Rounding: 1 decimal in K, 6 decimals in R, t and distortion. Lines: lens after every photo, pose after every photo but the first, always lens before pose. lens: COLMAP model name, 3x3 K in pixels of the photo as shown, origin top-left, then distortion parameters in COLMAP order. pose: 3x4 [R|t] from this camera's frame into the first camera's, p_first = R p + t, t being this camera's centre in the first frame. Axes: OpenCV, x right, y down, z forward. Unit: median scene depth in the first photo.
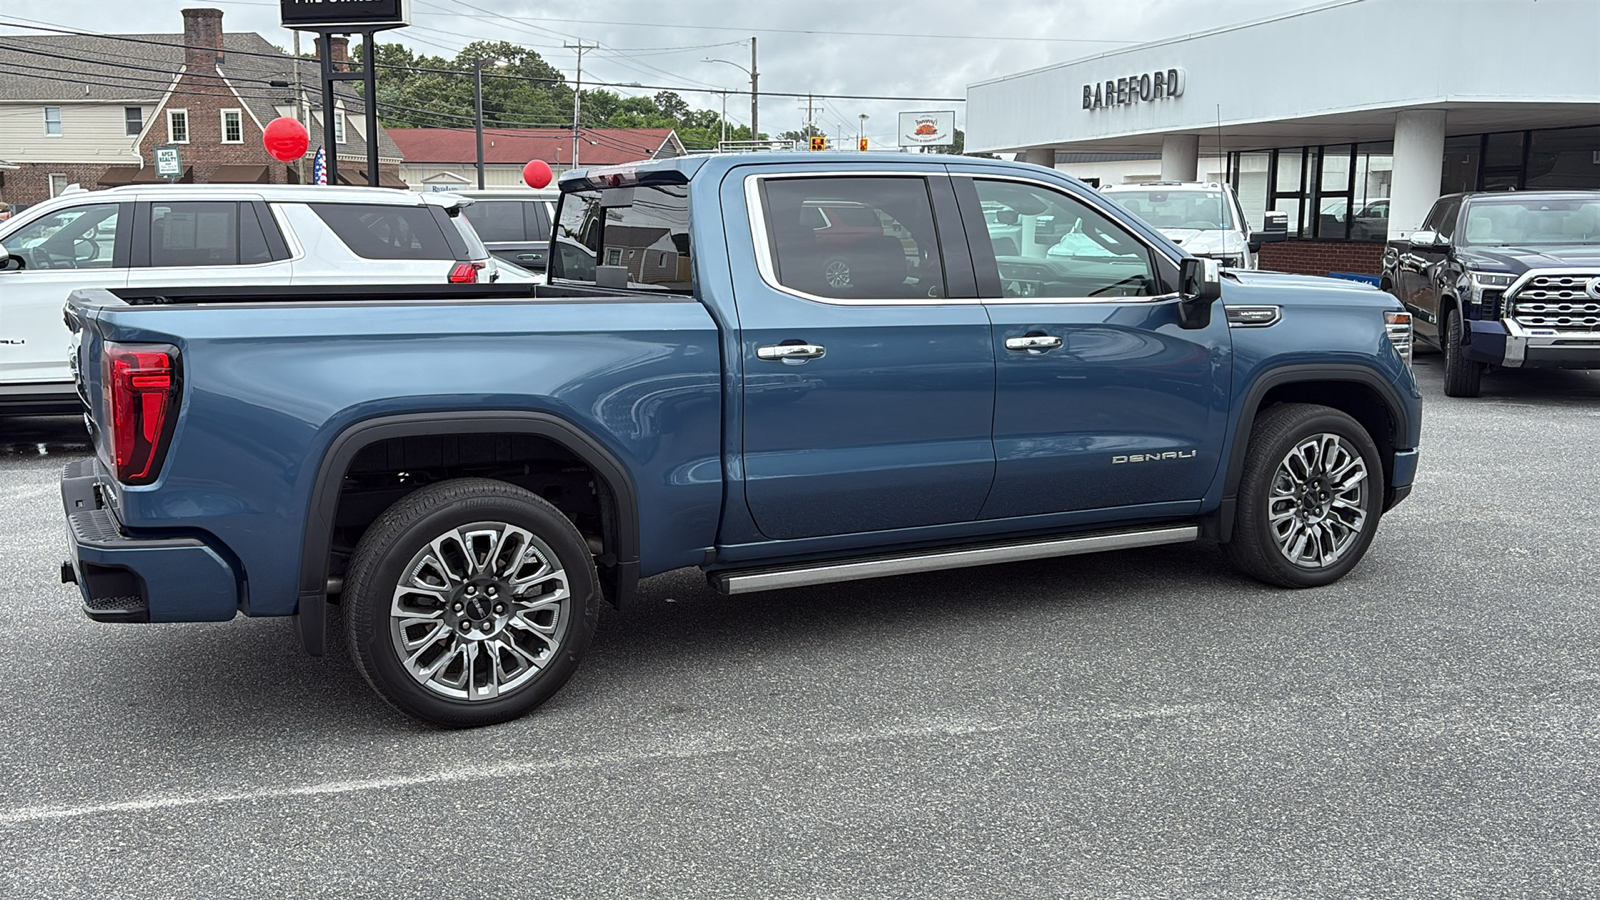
lens RADIAL K [[1486.9, 0, 775.2], [0, 1486.9, 451.4], [0, 0, 1]] dist [0.030110, 0.000000]
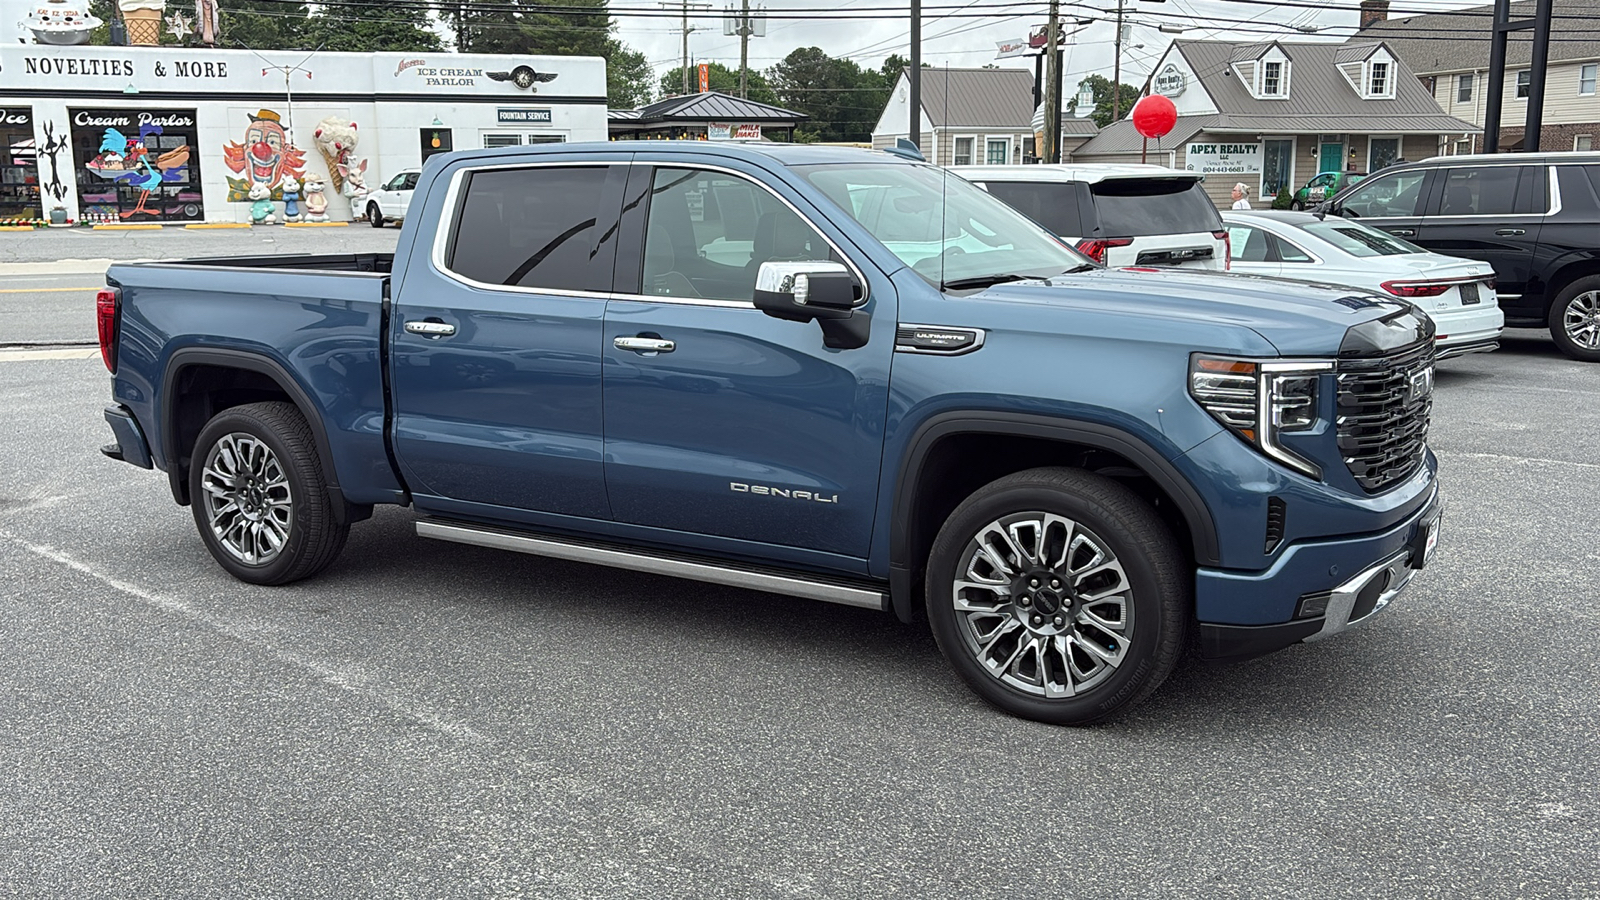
lens RADIAL K [[1486.9, 0, 765.8], [0, 1486.9, 461.4], [0, 0, 1]] dist [0.030110, 0.000000]
pose [[0.523566, 0.150708, -0.838550, 0.943434], [-0.124300, 0.987211, 0.099816, -0.095893], [0.842869, 0.051972, 0.535603, 0.530279]]
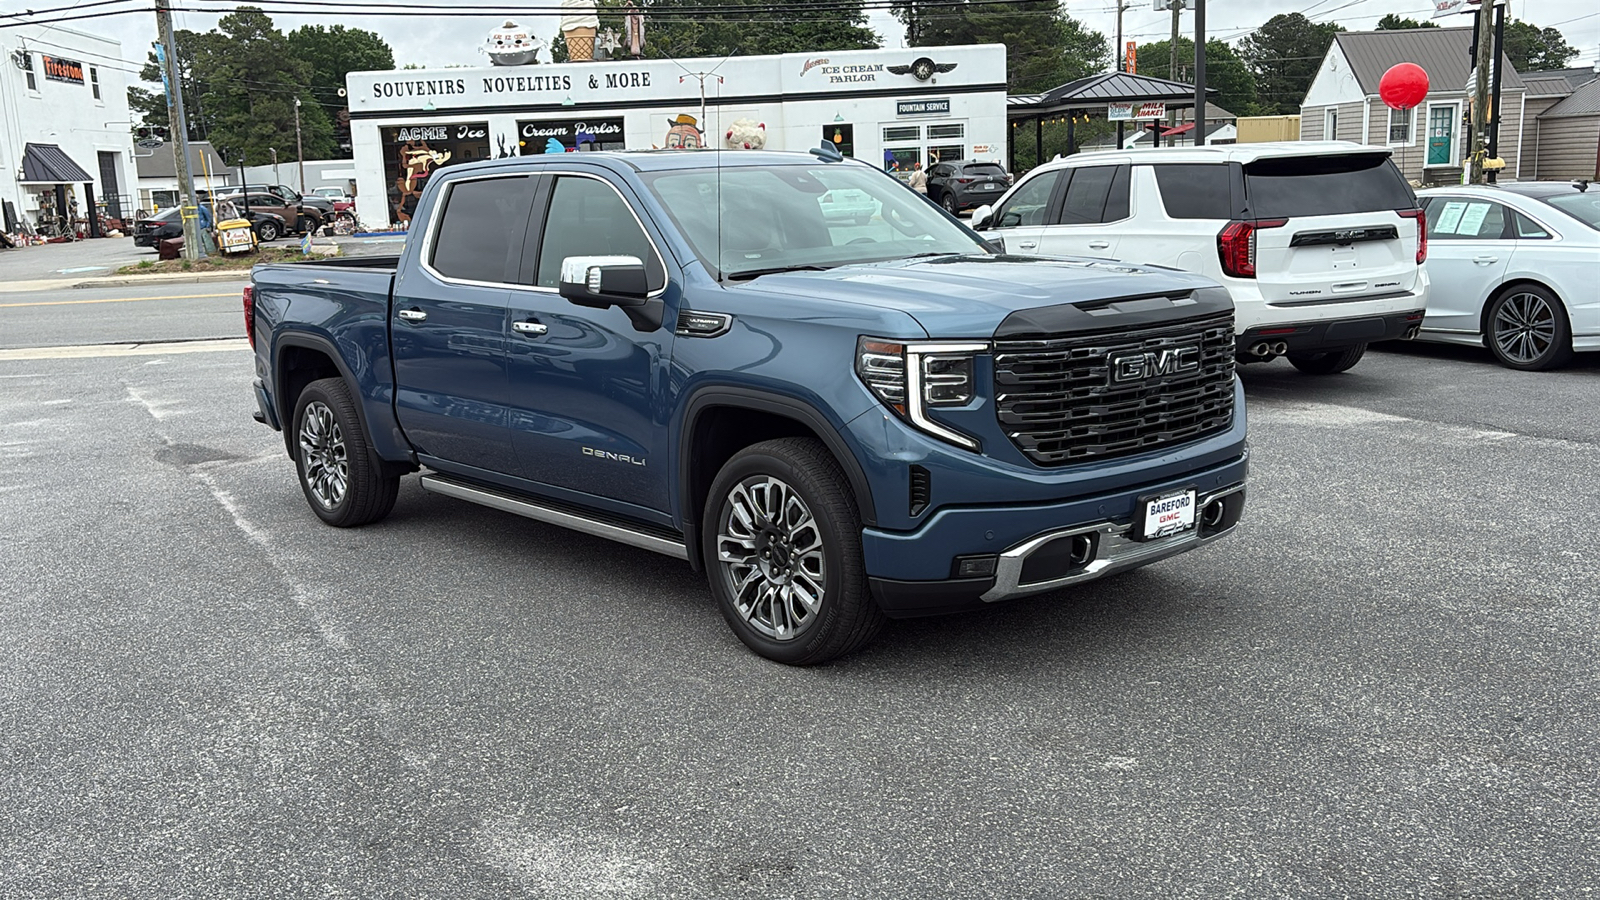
lens RADIAL K [[1486.9, 0, 758.5], [0, 1486.9, 474.5], [0, 0, 1]] dist [0.030110, 0.000000]
pose [[0.234867, 0.175974, -0.955966, 1.202163], [-0.110196, 0.981956, 0.153685, -0.143990], [0.965761, 0.069248, 0.250021, 0.836892]]
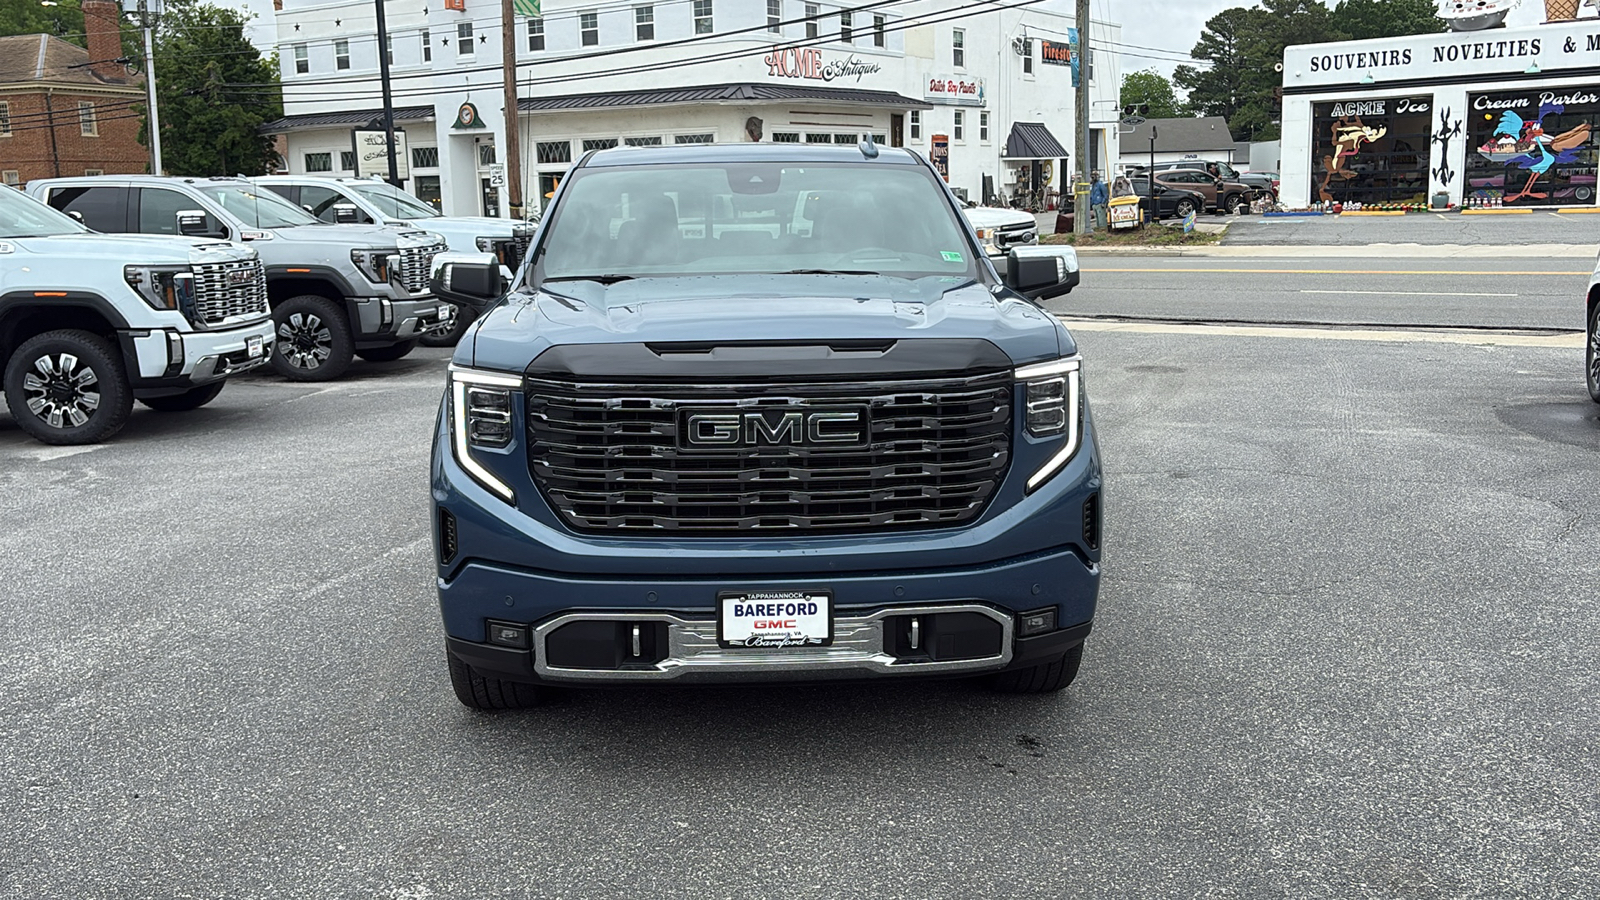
lens RADIAL K [[1488.9, 0, 778.3], [0, 1488.9, 447.7], [0, 0, 1]] dist [0.035263, 0.000000]
pose [[-0.411648, 0.162154, -0.896801, 1.032900], [-0.120624, 0.965691, 0.229979, -0.242538], [0.903325, 0.202846, -0.377965, 1.502976]]
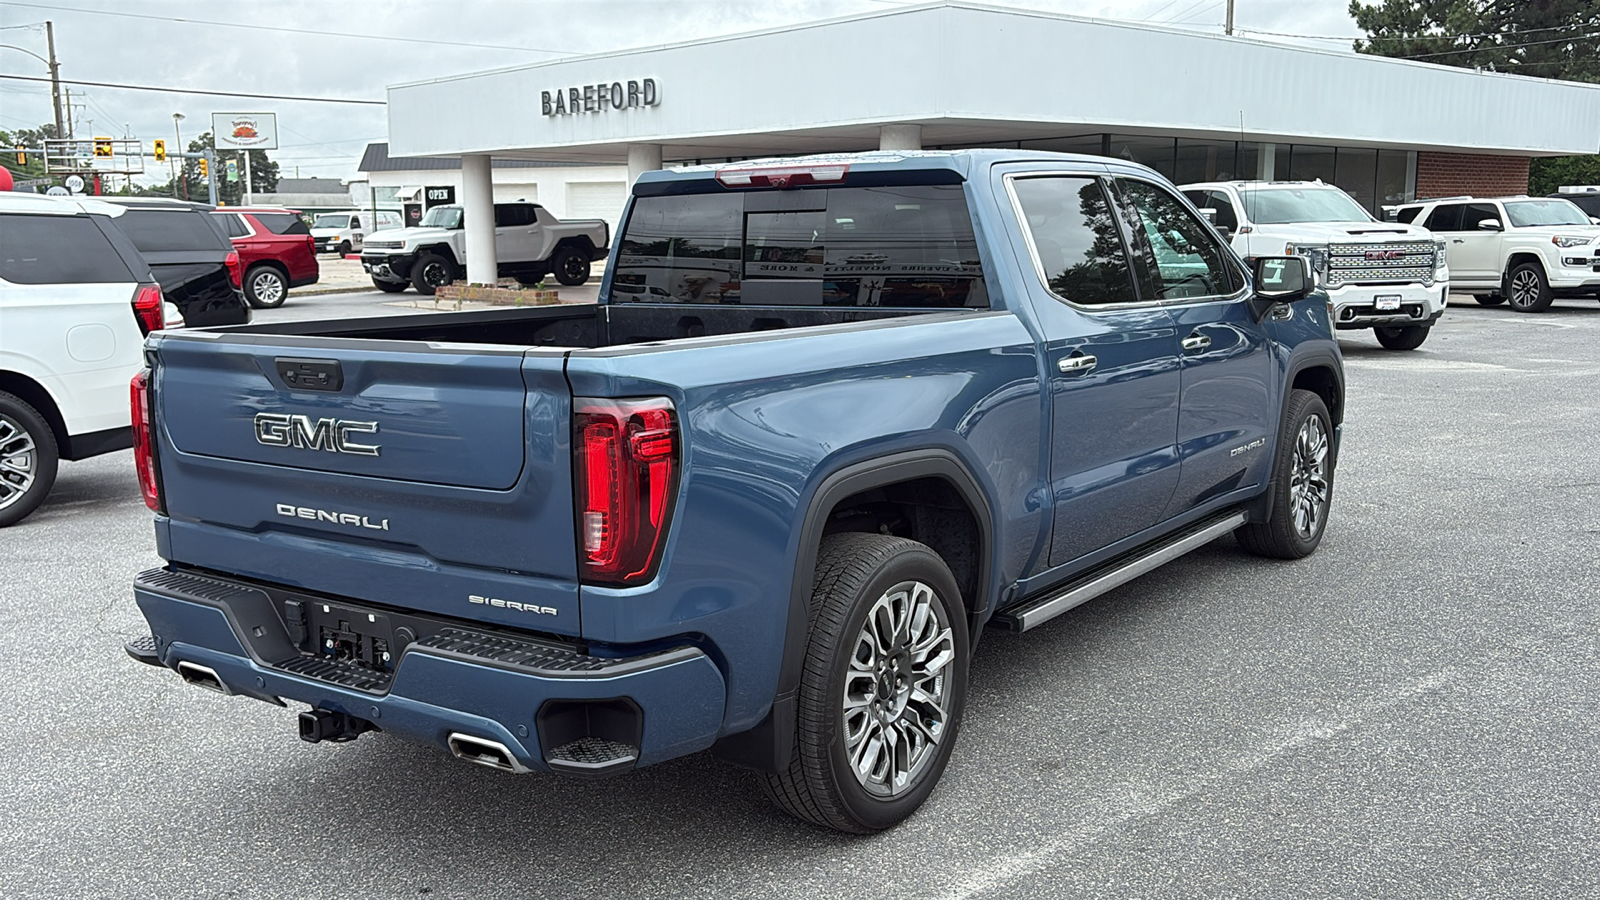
lens RADIAL K [[1486.9, 0, 797.5], [0, 1486.9, 449.7], [0, 0, 1]] dist [0.030110, 0.000000]
pose [[0.881251, -0.081057, 0.465647, -0.501904], [0.084024, 0.996359, 0.014422, -0.035640], [-0.465121, 0.026416, 0.884853, 0.218103]]
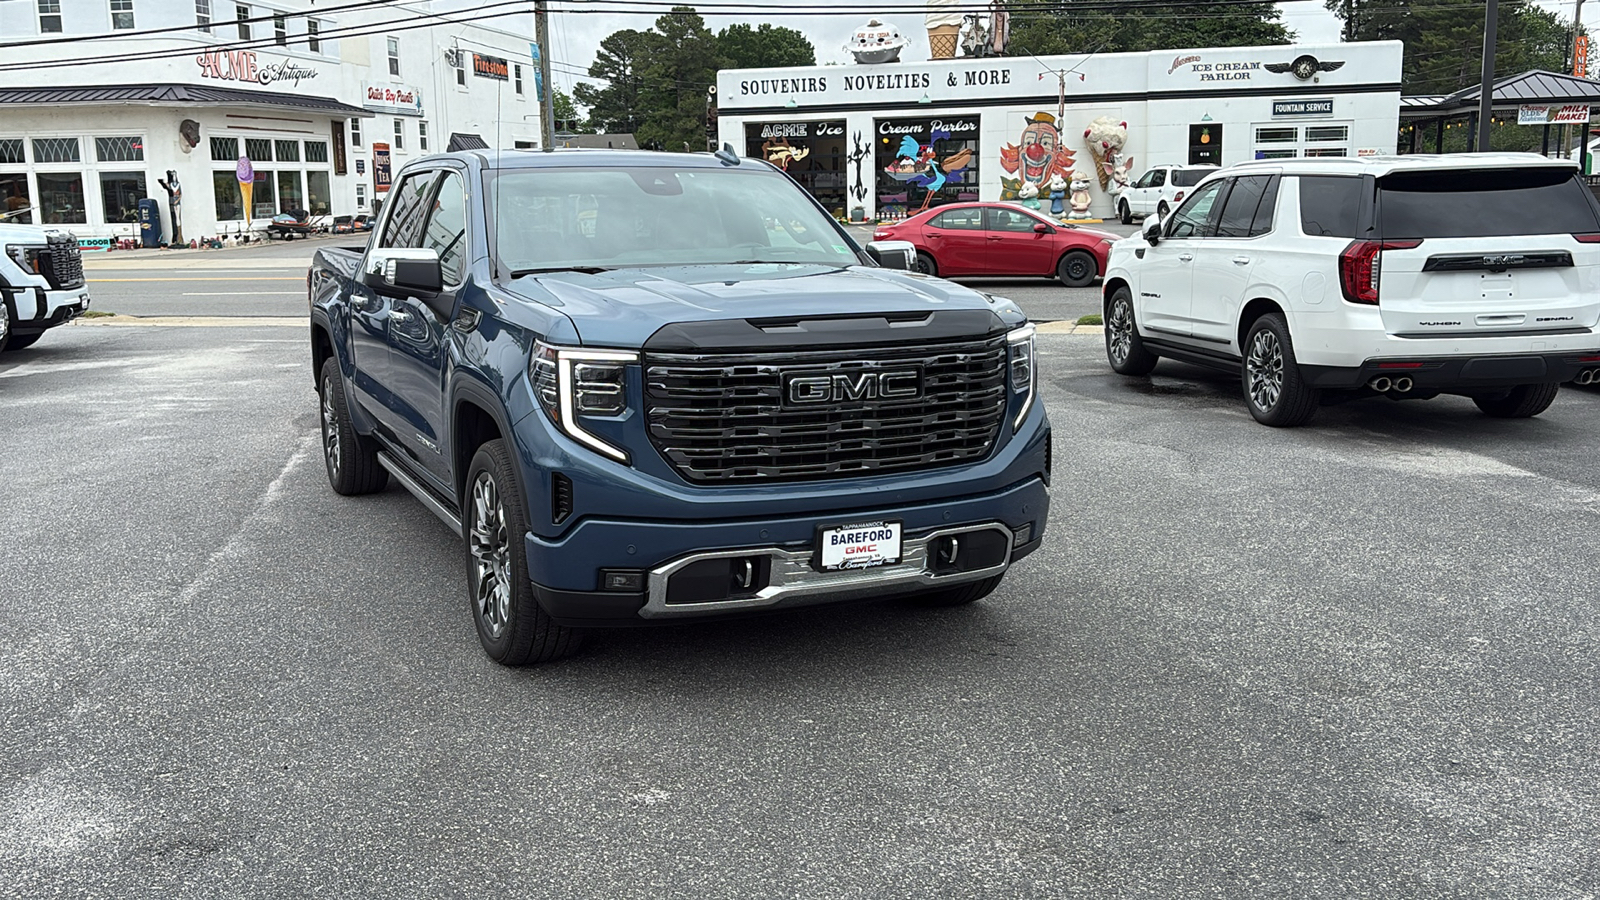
lens RADIAL K [[1488.9, 0, 753.1], [0, 1488.9, 448.6], [0, 0, 1]] dist [0.035263, 0.000000]
pose [[-0.048205, 0.168777, -0.984475, 1.229053], [-0.140790, 0.974632, 0.173984, -0.198215], [0.988865, 0.146991, -0.023220, 1.224707]]
